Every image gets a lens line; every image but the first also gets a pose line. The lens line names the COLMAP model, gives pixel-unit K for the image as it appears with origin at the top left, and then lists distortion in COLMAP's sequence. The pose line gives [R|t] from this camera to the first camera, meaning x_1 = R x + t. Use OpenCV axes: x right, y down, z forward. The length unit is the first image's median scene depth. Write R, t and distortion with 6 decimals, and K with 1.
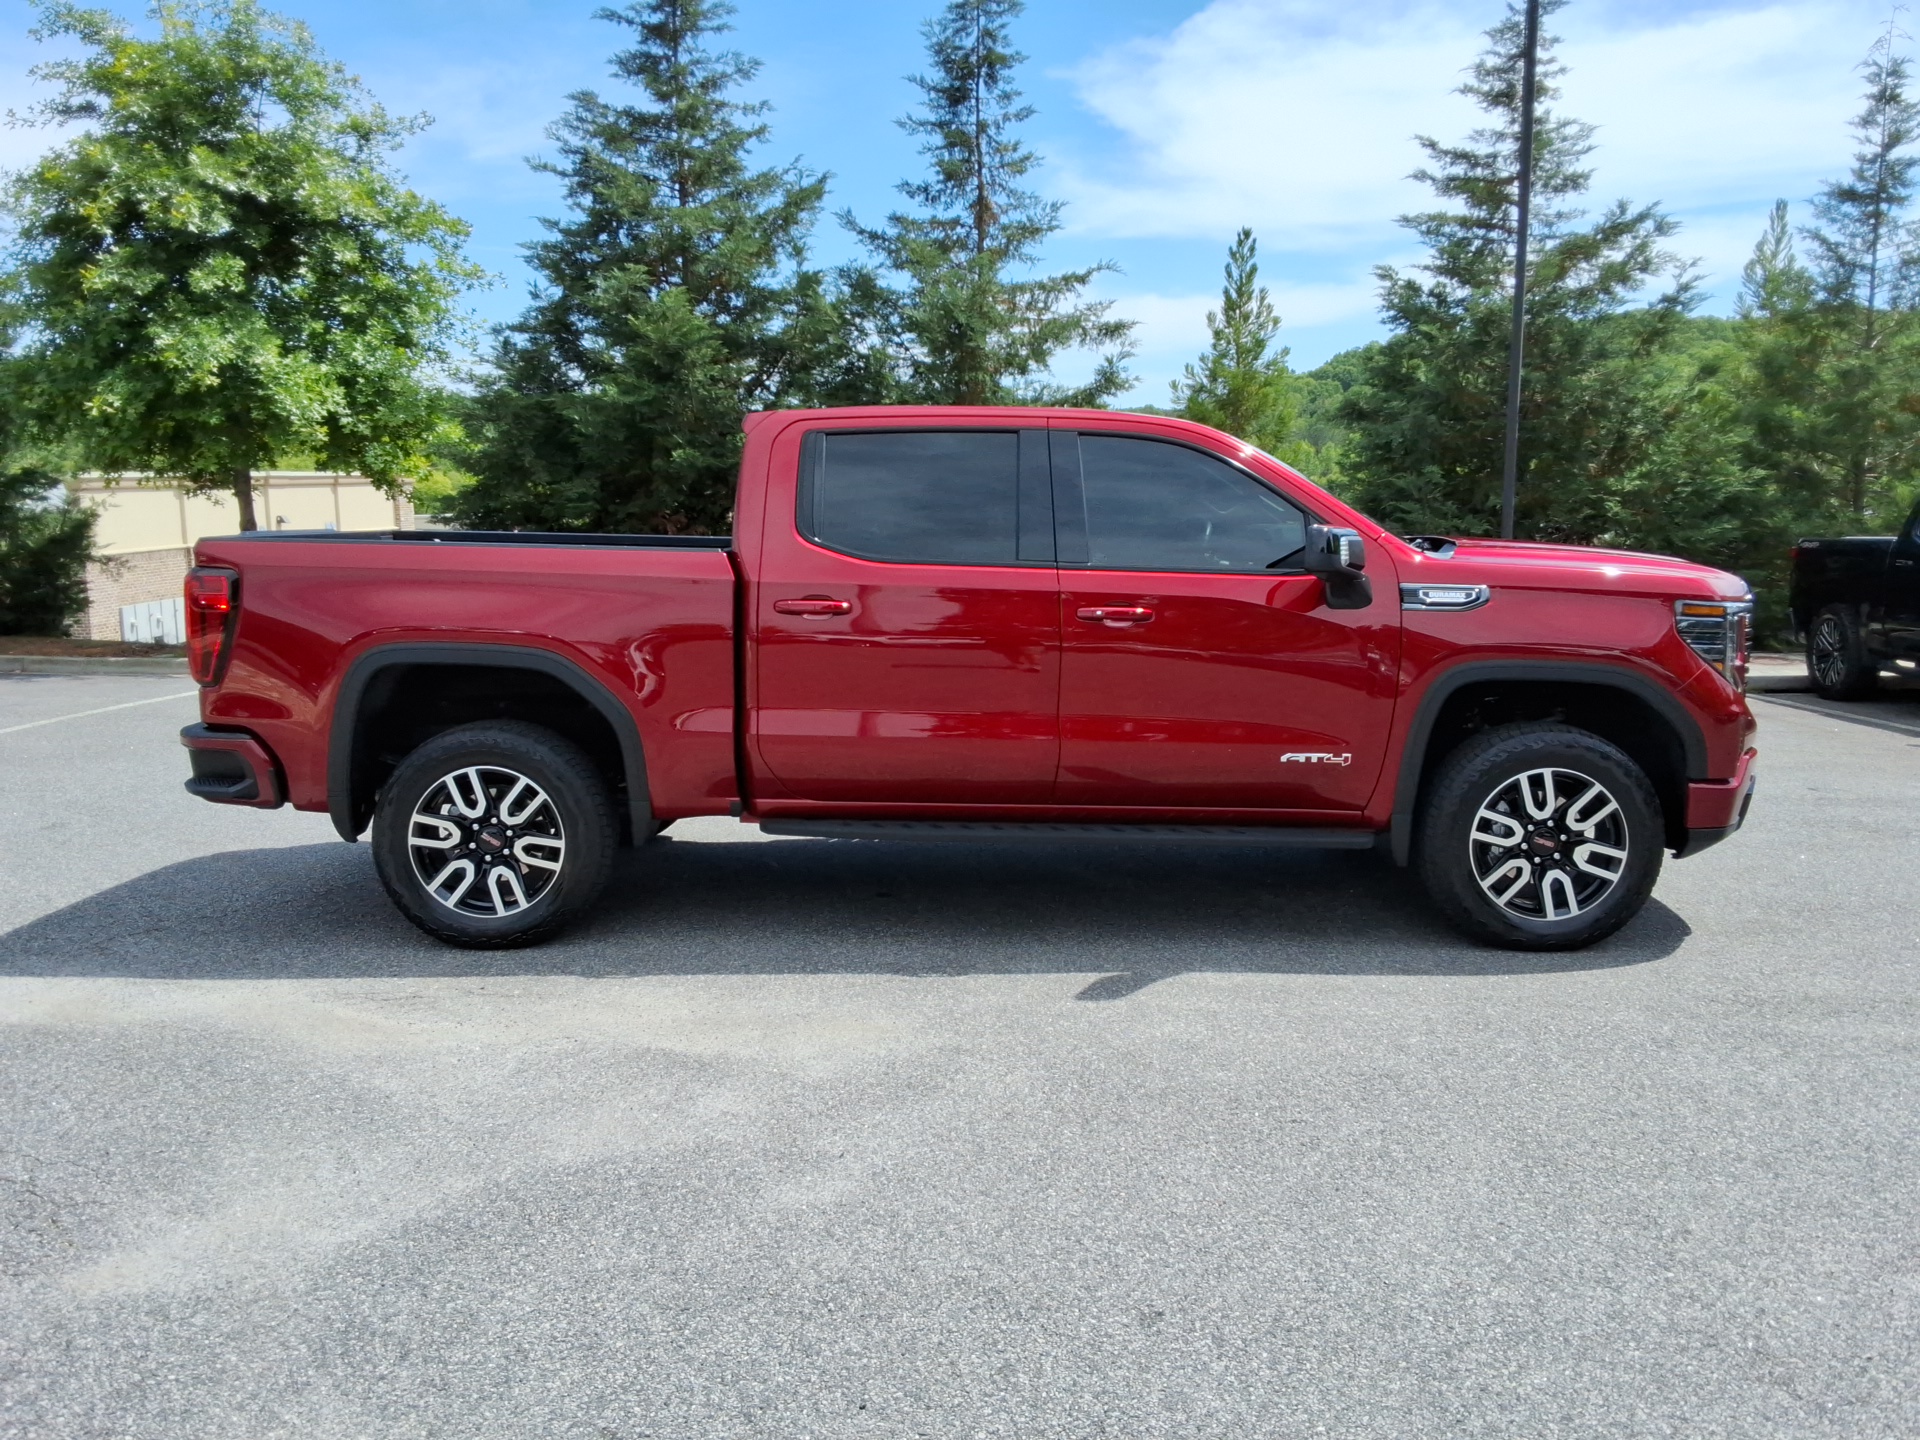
lens RADIAL K [[1532.7, 0, 978.1], [0, 1532.7, 701.2], [0, 0, 1]] dist [0.112336, -0.180826]
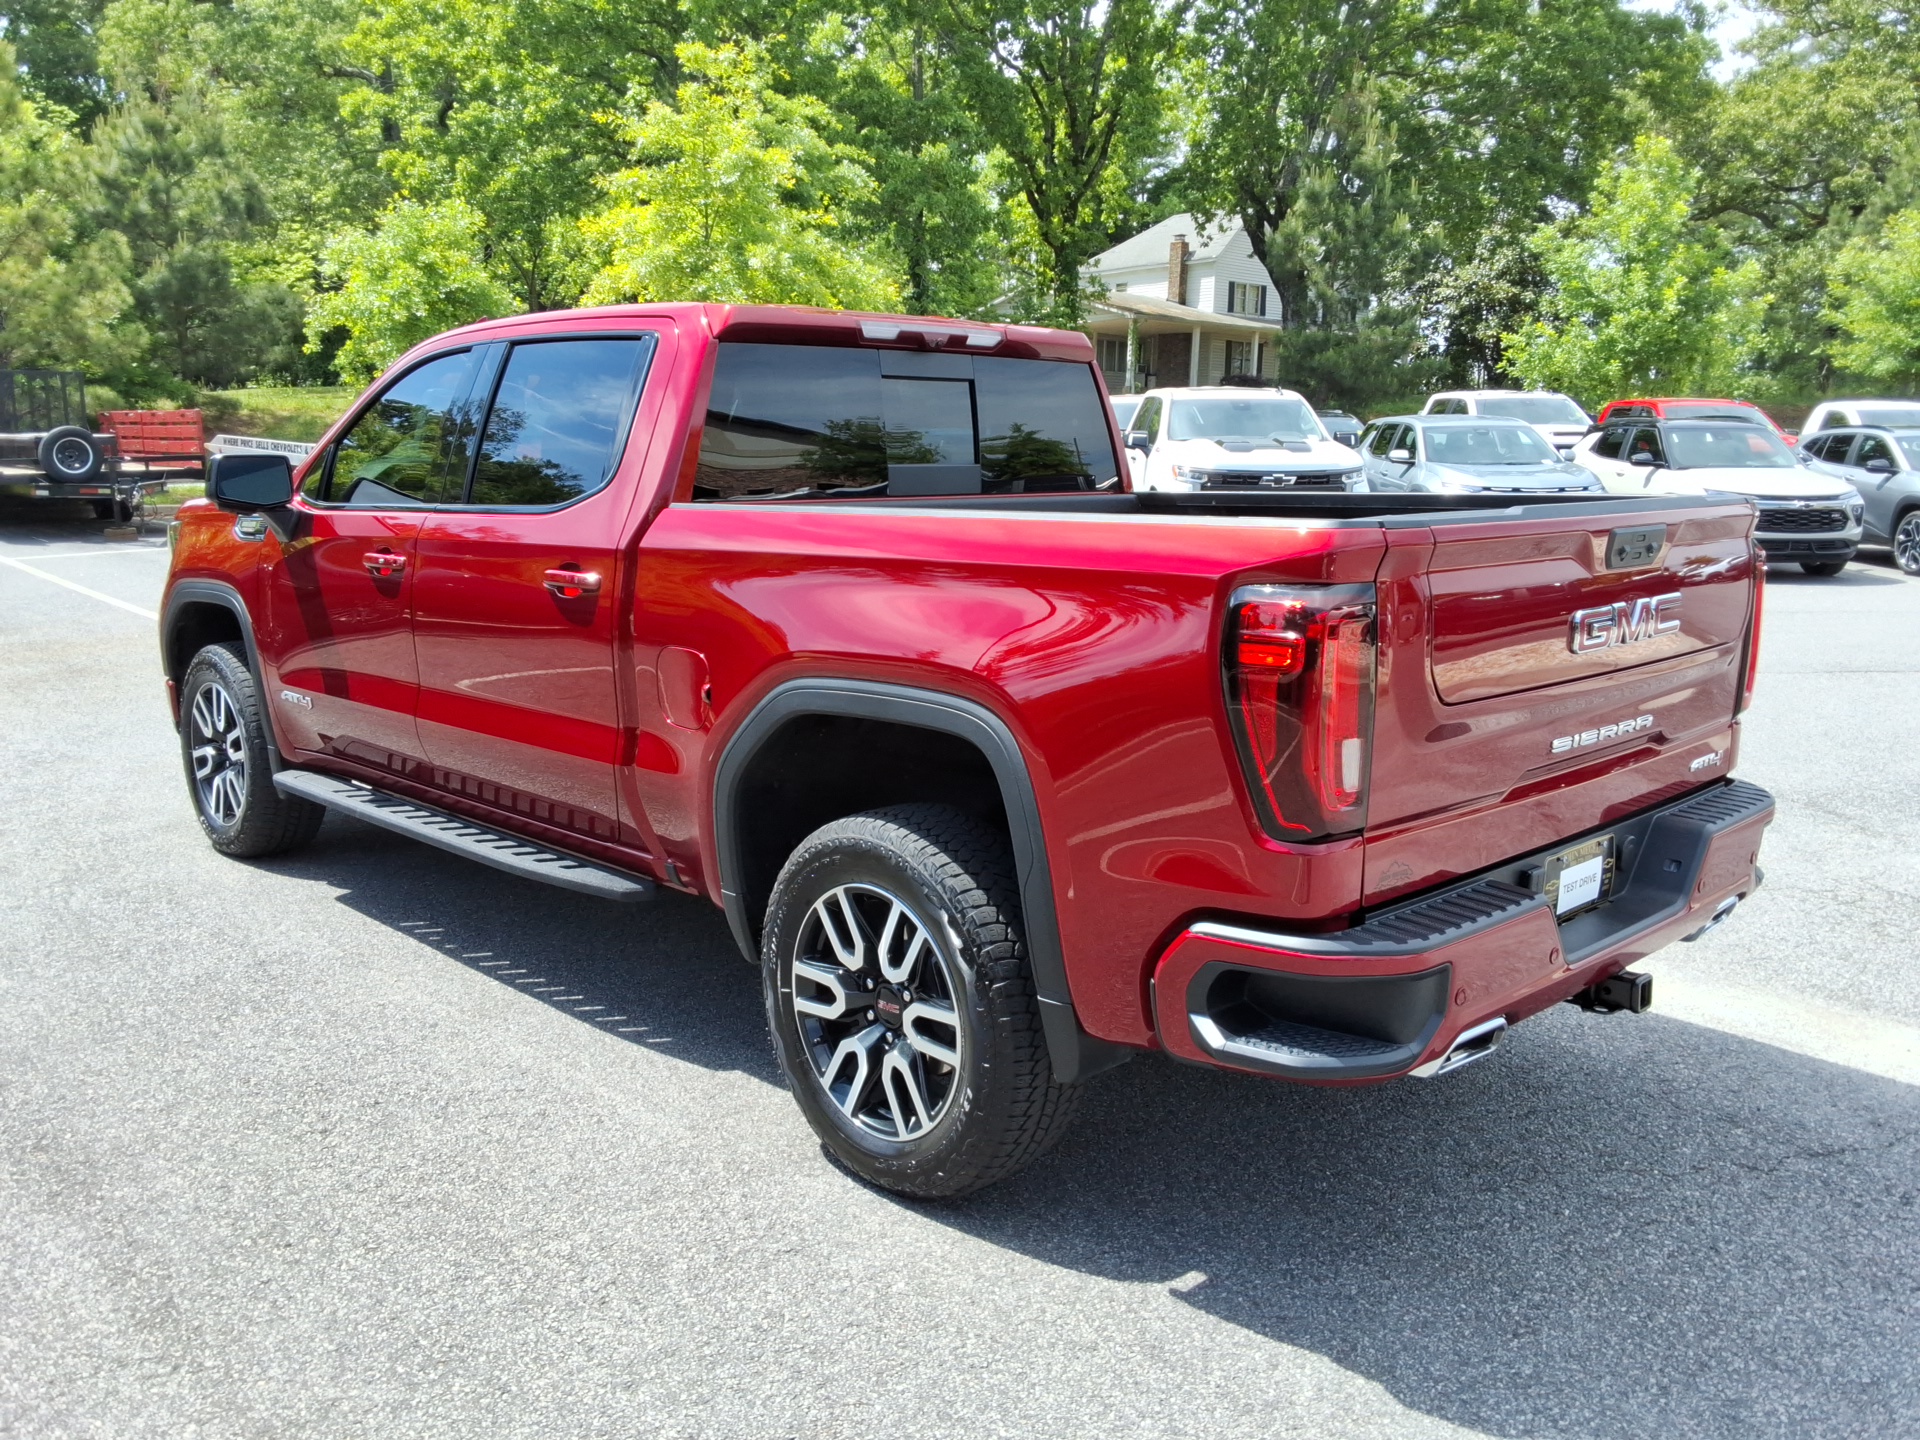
lens RADIAL K [[1532.7, 0, 978.1], [0, 1532.7, 701.2], [0, 0, 1]] dist [0.112336, -0.180826]
pose [[-0.704724, -0.120616, 0.699154, -0.778709], [0.084730, 0.964082, 0.251726, -0.224087], [-0.704404, 0.236636, -0.669192, 1.774237]]
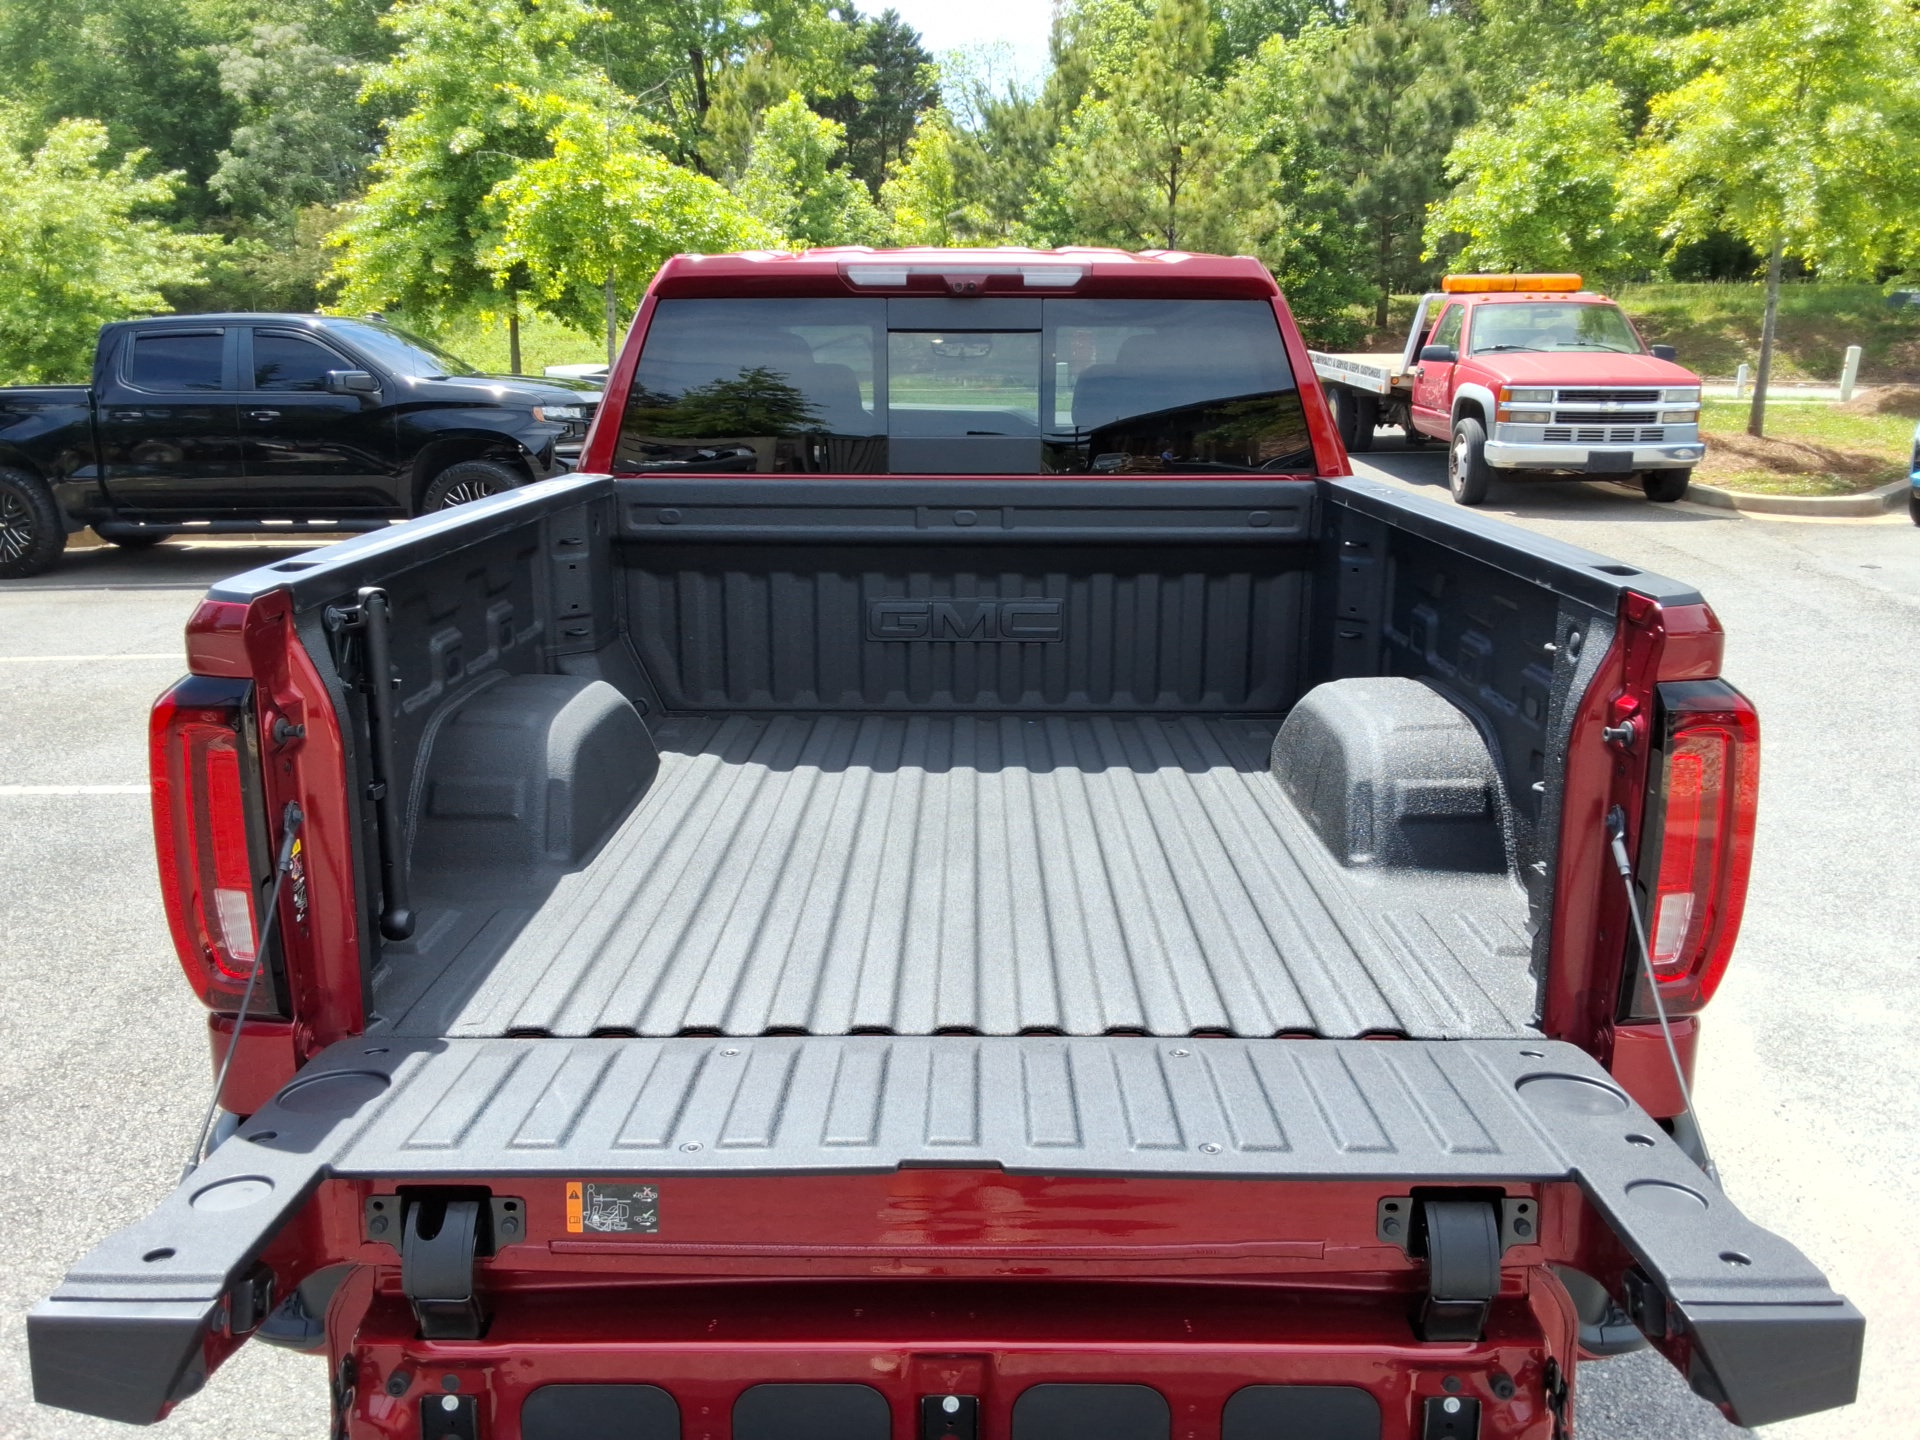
lens RADIAL K [[1534.6, 0, 976.1], [0, 1534.6, 701.9], [0, 0, 1]] dist [0.098754, -0.151500]
pose [[-0.007110, -0.231102, 0.972904, -0.858776], [0.123796, 0.965240, 0.230186, -0.183314], [-0.992282, 0.122079, 0.021747, 1.201294]]
